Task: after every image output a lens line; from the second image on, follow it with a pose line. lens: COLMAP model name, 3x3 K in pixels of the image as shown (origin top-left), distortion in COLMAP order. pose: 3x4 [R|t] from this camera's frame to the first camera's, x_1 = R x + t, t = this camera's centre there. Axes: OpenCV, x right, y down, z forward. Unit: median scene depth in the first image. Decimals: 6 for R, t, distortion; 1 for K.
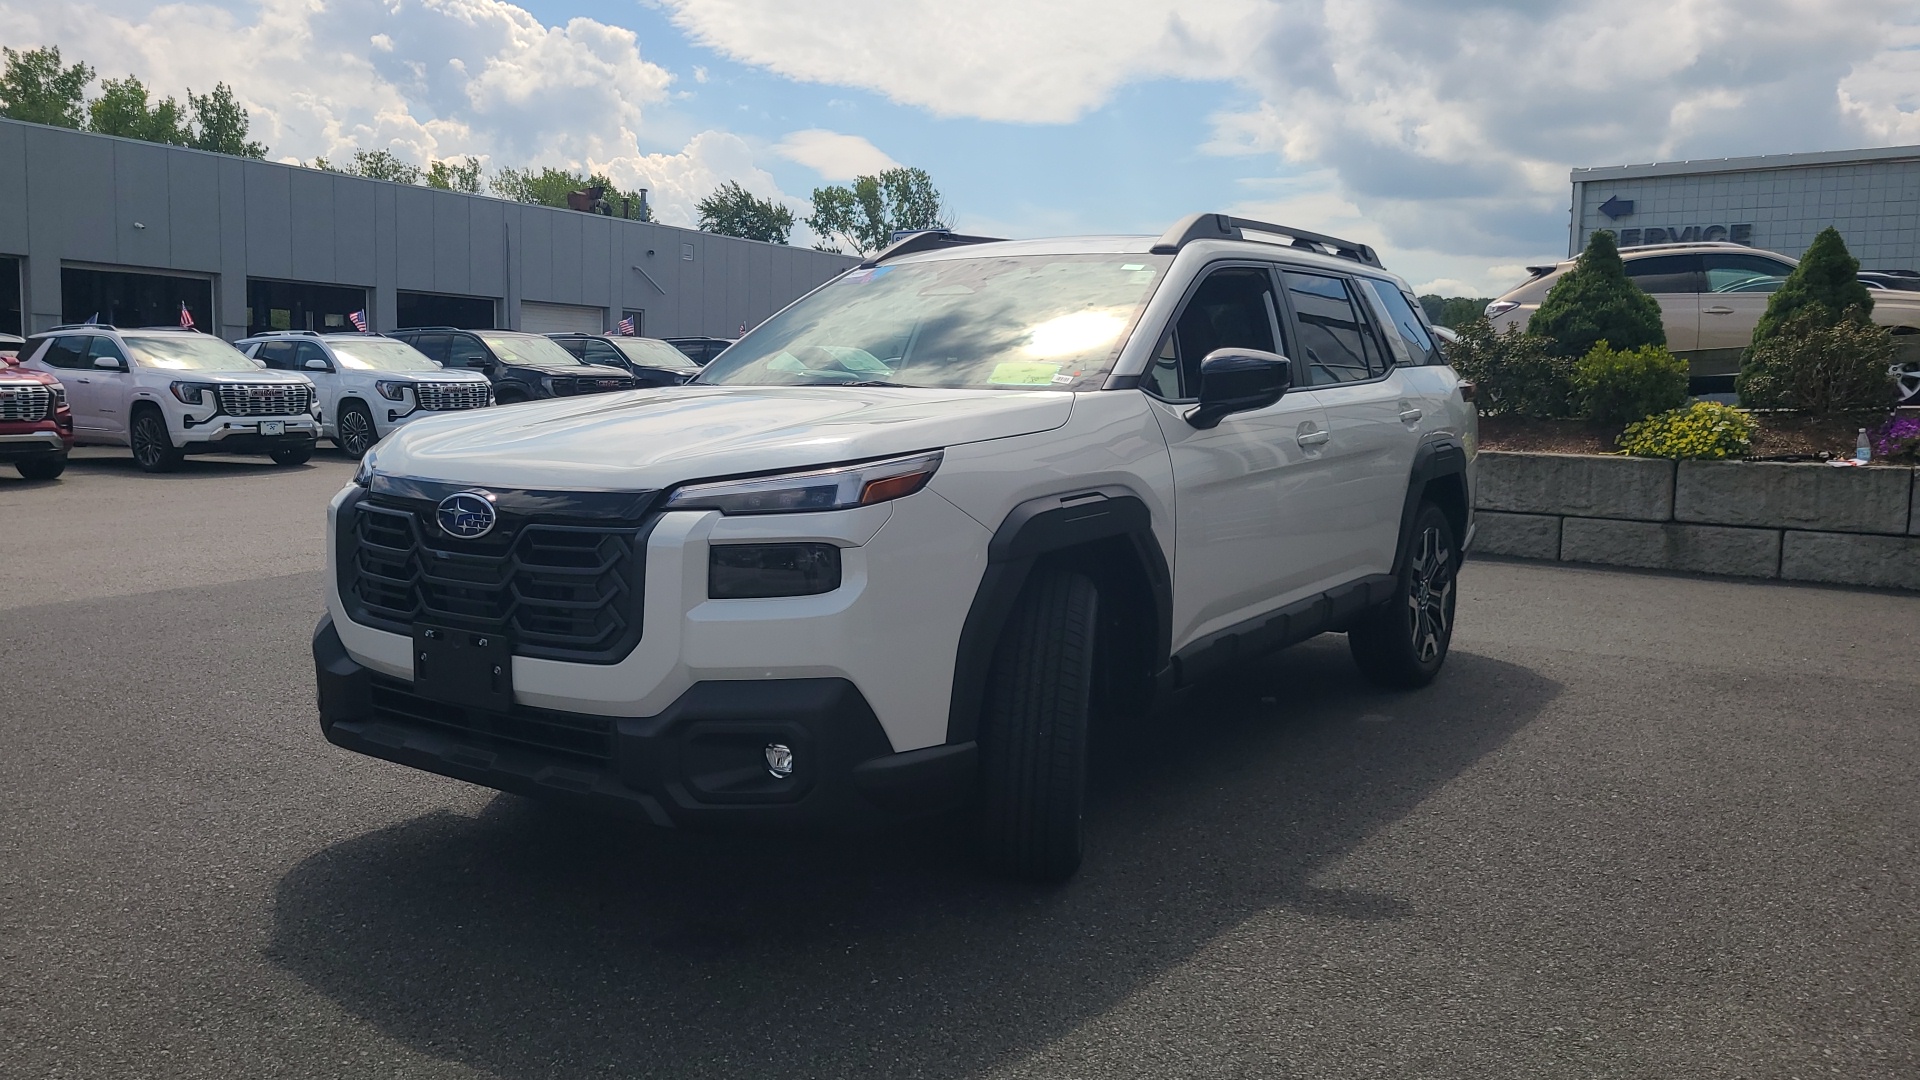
lens RADIAL K [[1437.1, 0, 905.0], [0, 1437.1, 546.8], [0, 0, 1]] dist [0.046860, -0.019725]
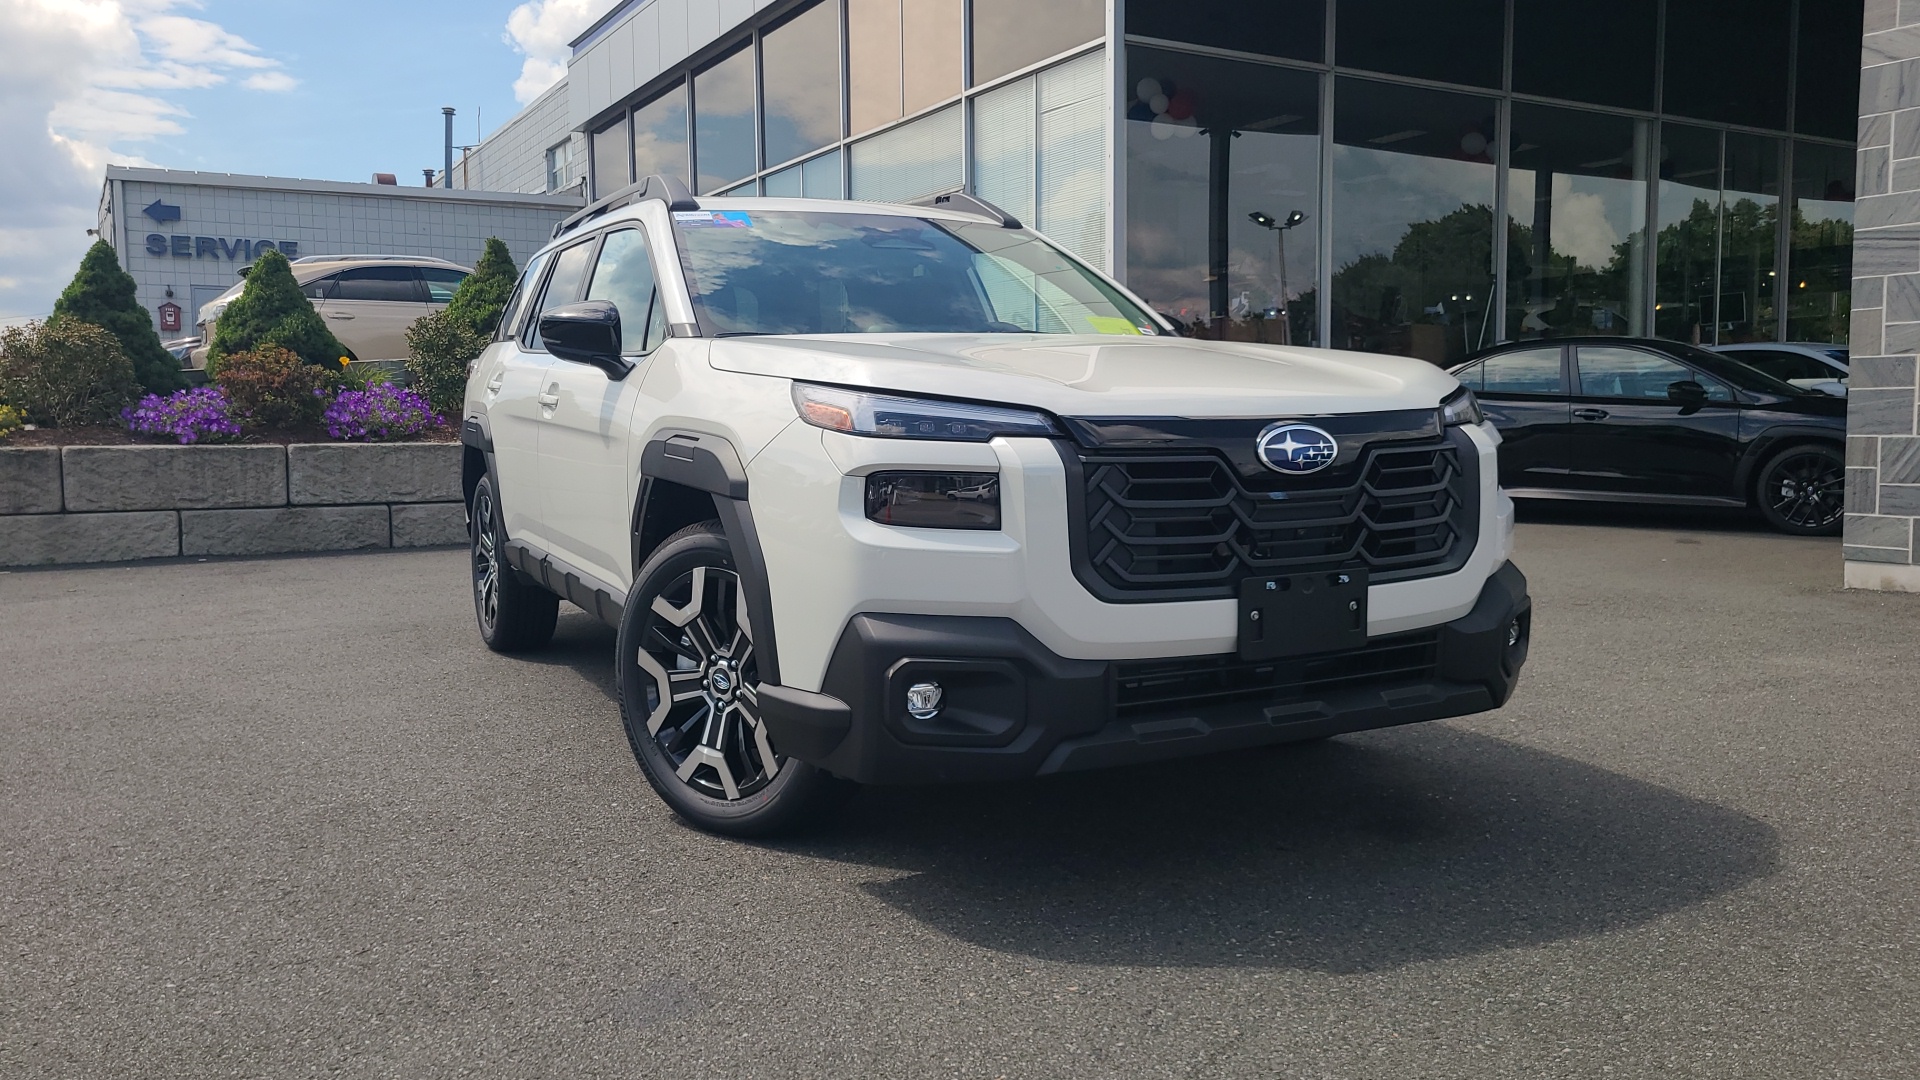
lens RADIAL K [[1437.1, 0, 968.8], [0, 1437.1, 548.8], [0, 0, 1]] dist [0.046860, -0.019725]
pose [[0.452079, -0.105905, 0.885669, -0.151546], [0.117495, 0.991345, 0.058568, -0.004622], [-0.884206, 0.077585, 0.460610, 0.095428]]
